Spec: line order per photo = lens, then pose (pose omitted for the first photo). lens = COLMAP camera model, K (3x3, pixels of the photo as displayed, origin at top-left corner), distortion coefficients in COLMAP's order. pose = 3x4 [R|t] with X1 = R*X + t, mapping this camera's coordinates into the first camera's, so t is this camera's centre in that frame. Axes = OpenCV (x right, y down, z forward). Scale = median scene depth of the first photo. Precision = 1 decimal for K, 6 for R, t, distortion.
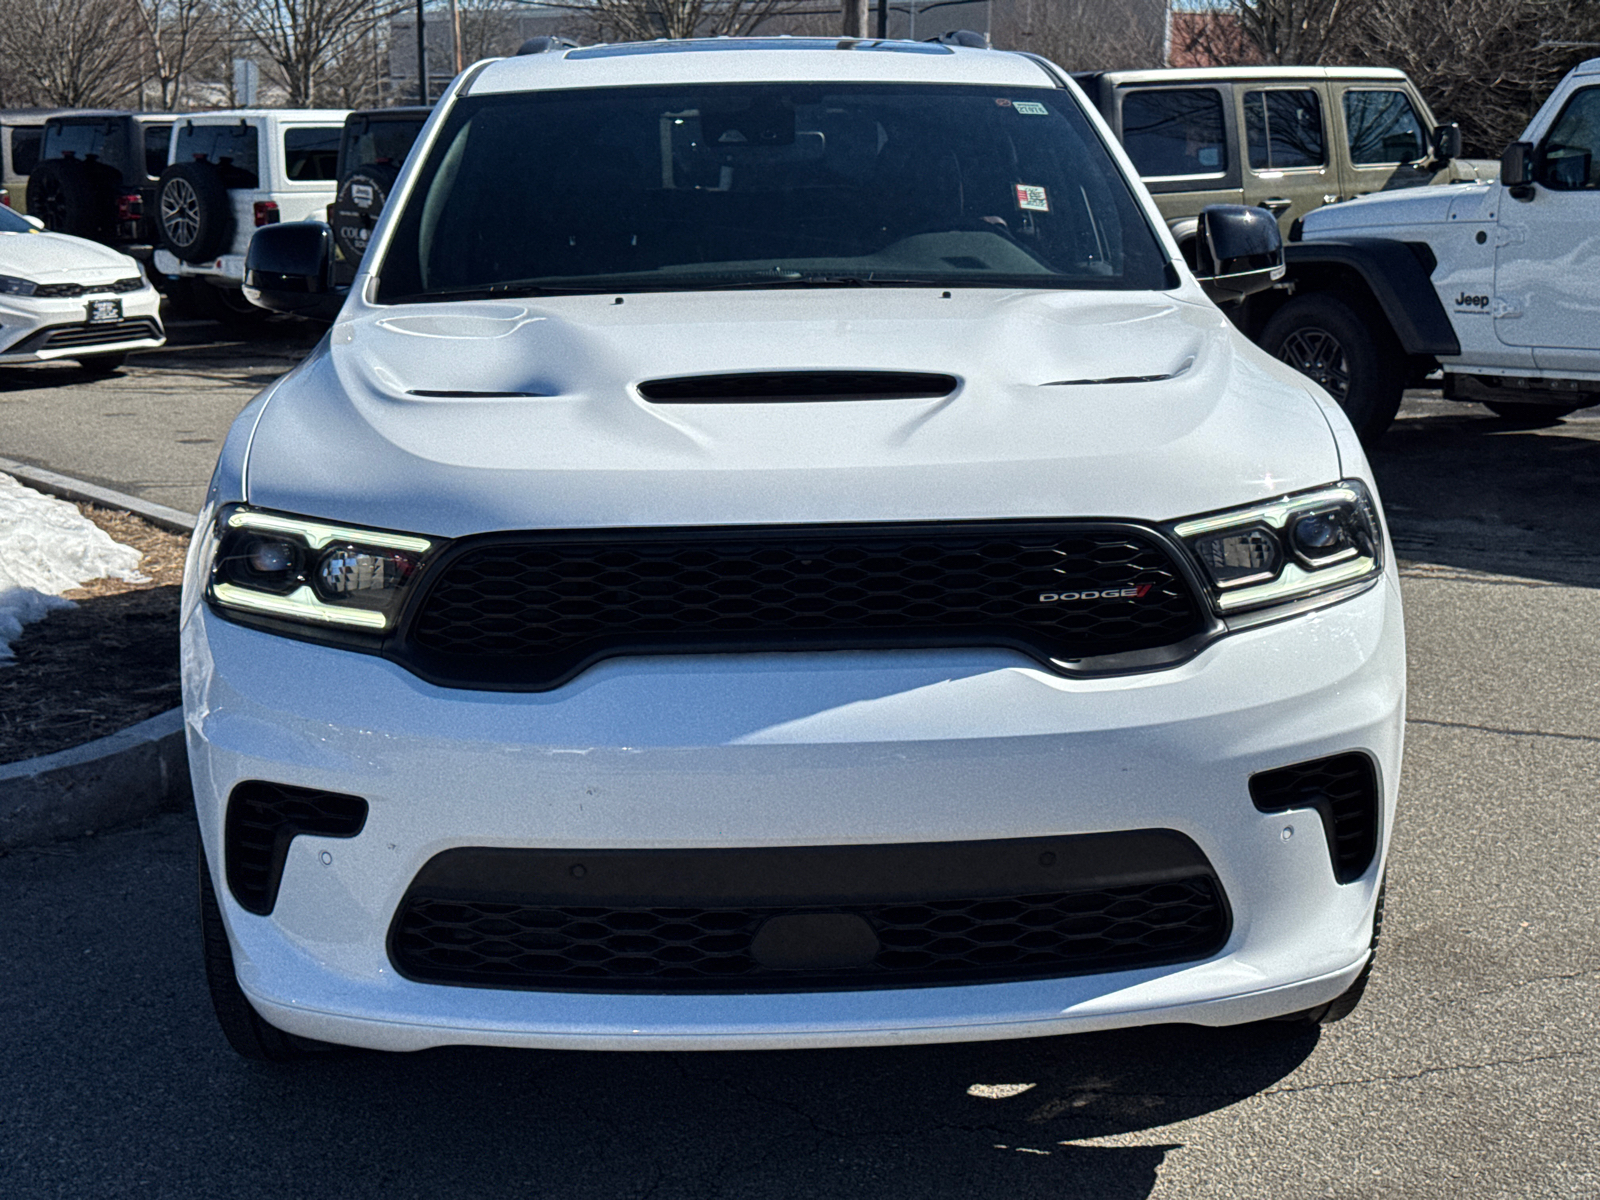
lens RADIAL K [[2243.6, 0, 814.8], [0, 2243.6, 609.4], [0, 0, 1]] dist [0.092790, 0.000000]
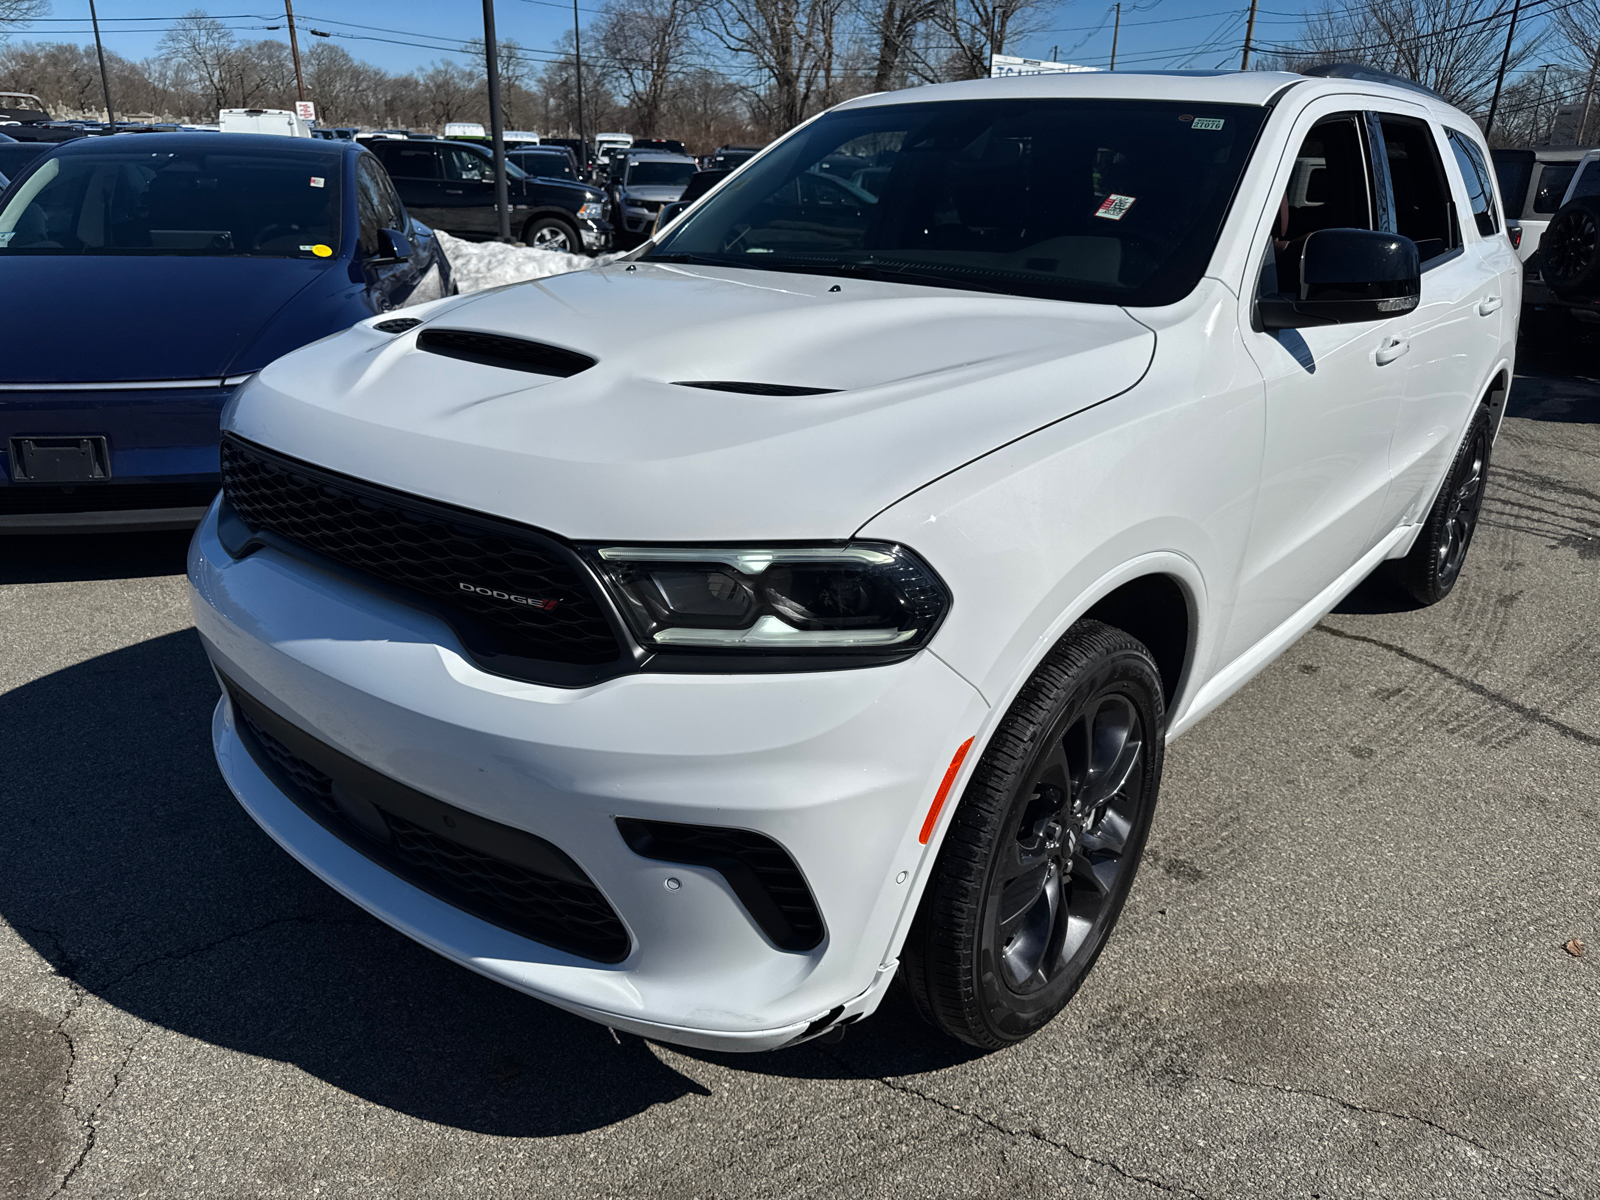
lens RADIAL K [[1138.6, 0, 804.8], [0, 1138.6, 616.9], [0, 0, 1]] dist [0.016026, -0.020004]
pose [[0.738997, 0.271431, -0.616611, 0.482802], [-0.168133, 0.960592, 0.221346, -0.118850], [0.652391, -0.059901, 0.755511, 0.627845]]
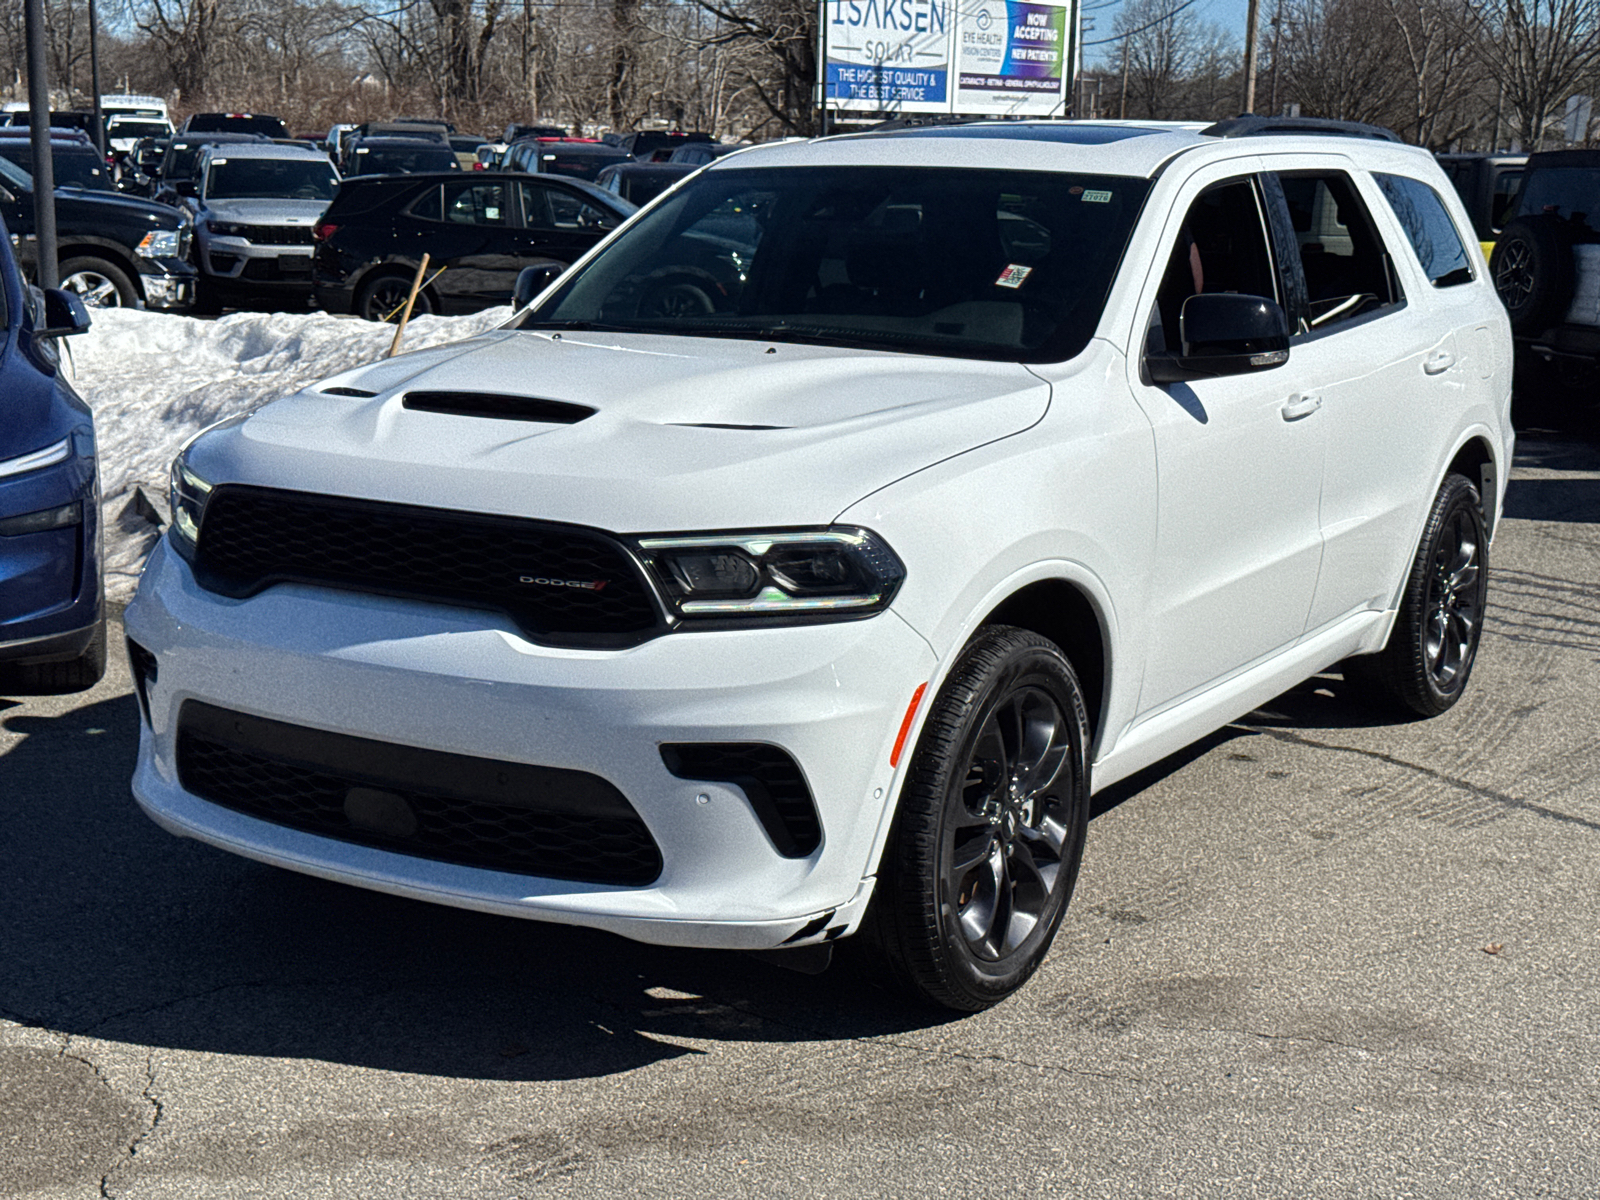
lens RADIAL K [[2243.6, 0, 788.9], [0, 2243.6, 646.8], [0, 0, 1]] dist [0.092790, 0.000000]
pose [[0.823150, 0.145744, -0.548801, 0.844663], [-0.144576, 0.988440, 0.045647, -0.043068], [0.549110, 0.041770, 0.834706, -0.002259]]
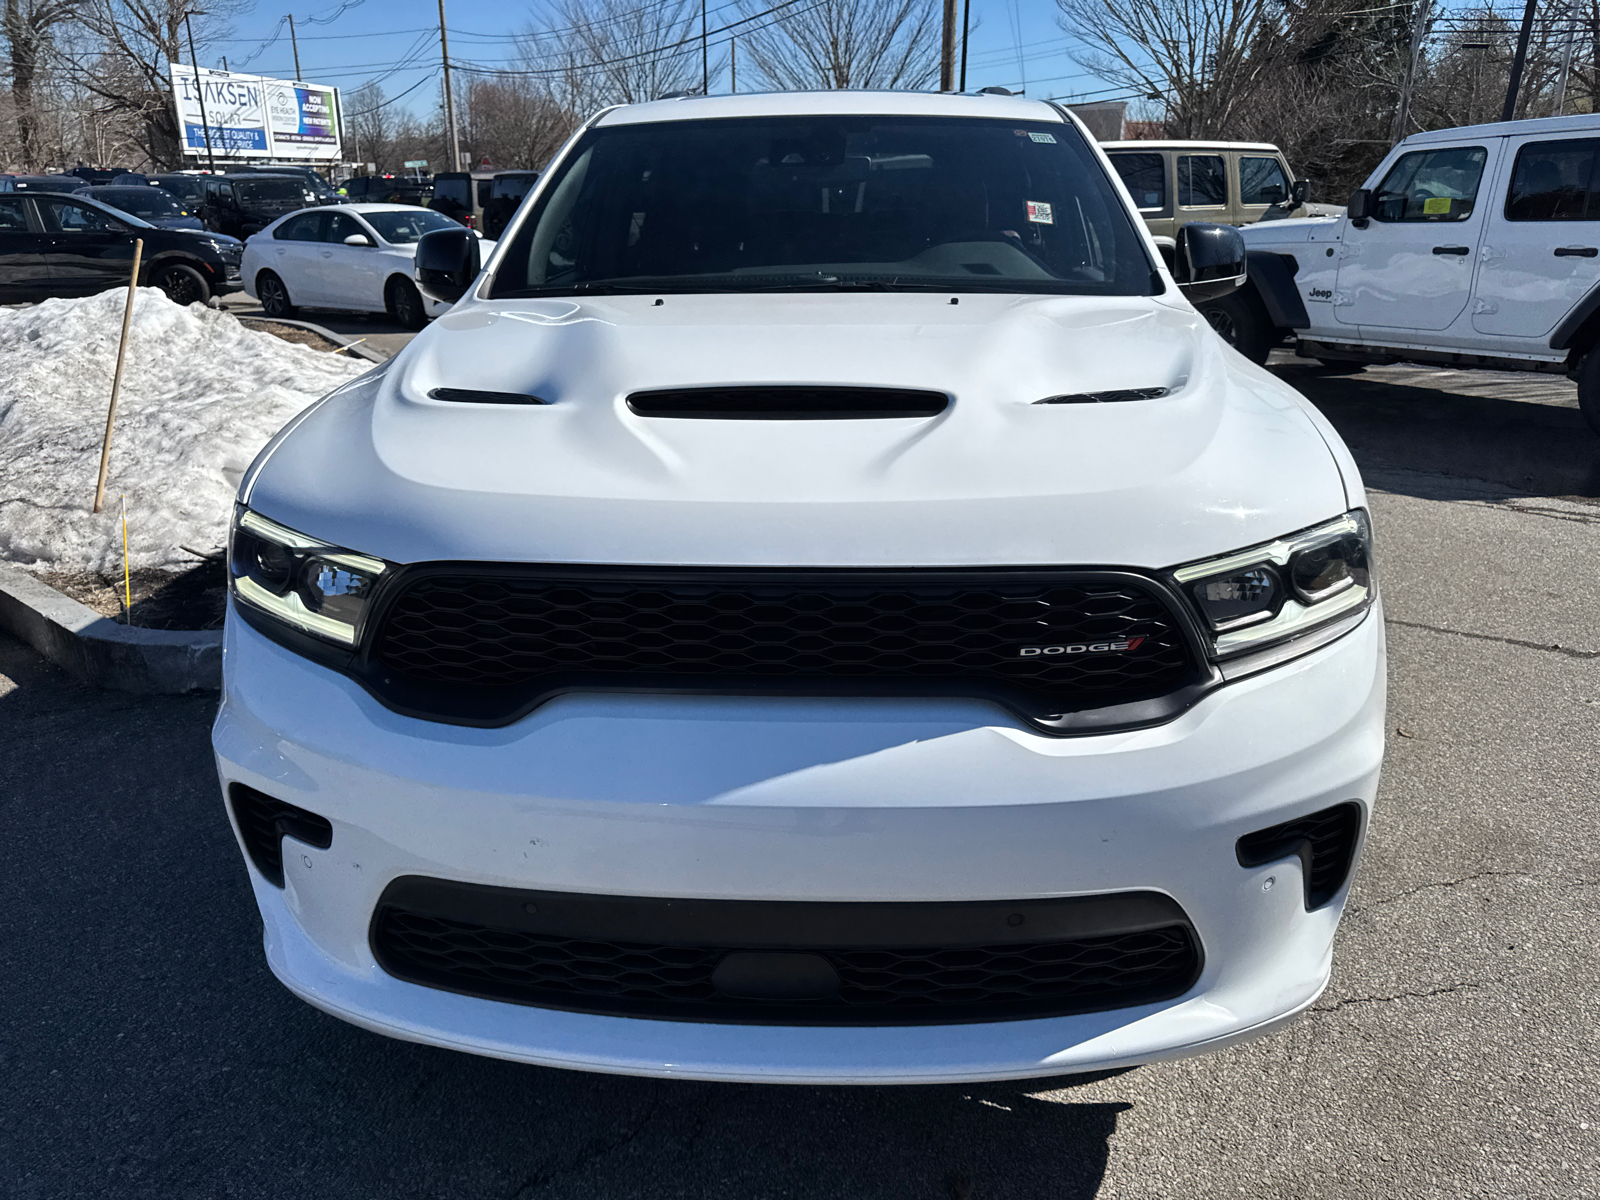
lens RADIAL K [[1138.6, 0, 806.6], [0, 1138.6, 603.3], [0, 0, 1]] dist [0.016026, -0.020004]
pose [[0.995023, 0.040239, -0.091156, 0.048379], [-0.027094, 0.989624, 0.141101, -0.078591], [0.095888, -0.137929, 0.985790, 0.475372]]
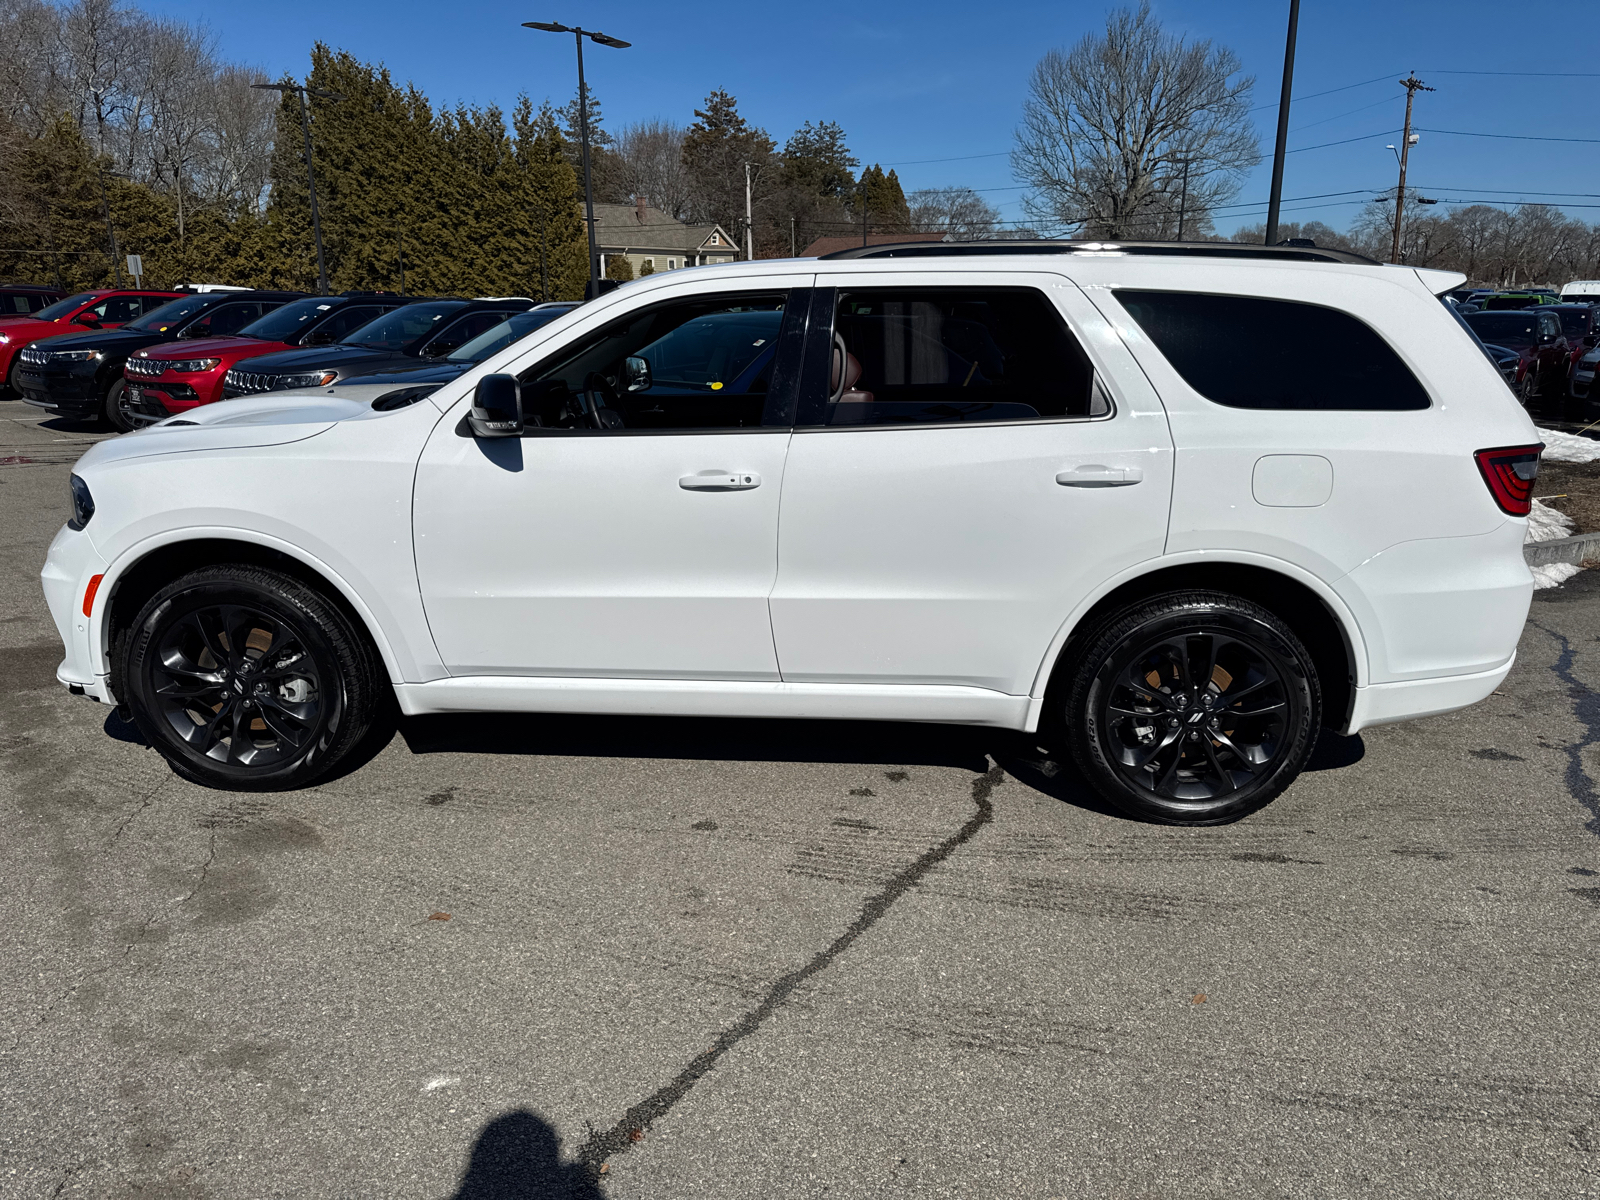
lens RADIAL K [[1138.6, 0, 805.1], [0, 1138.6, 593.2], [0, 0, 1]] dist [0.016026, -0.020004]
pose [[-0.113478, 0.250413, -0.961466, 1.181547], [-0.212350, 0.939242, 0.269688, -0.371279], [0.970582, 0.234771, -0.053408, 1.685148]]
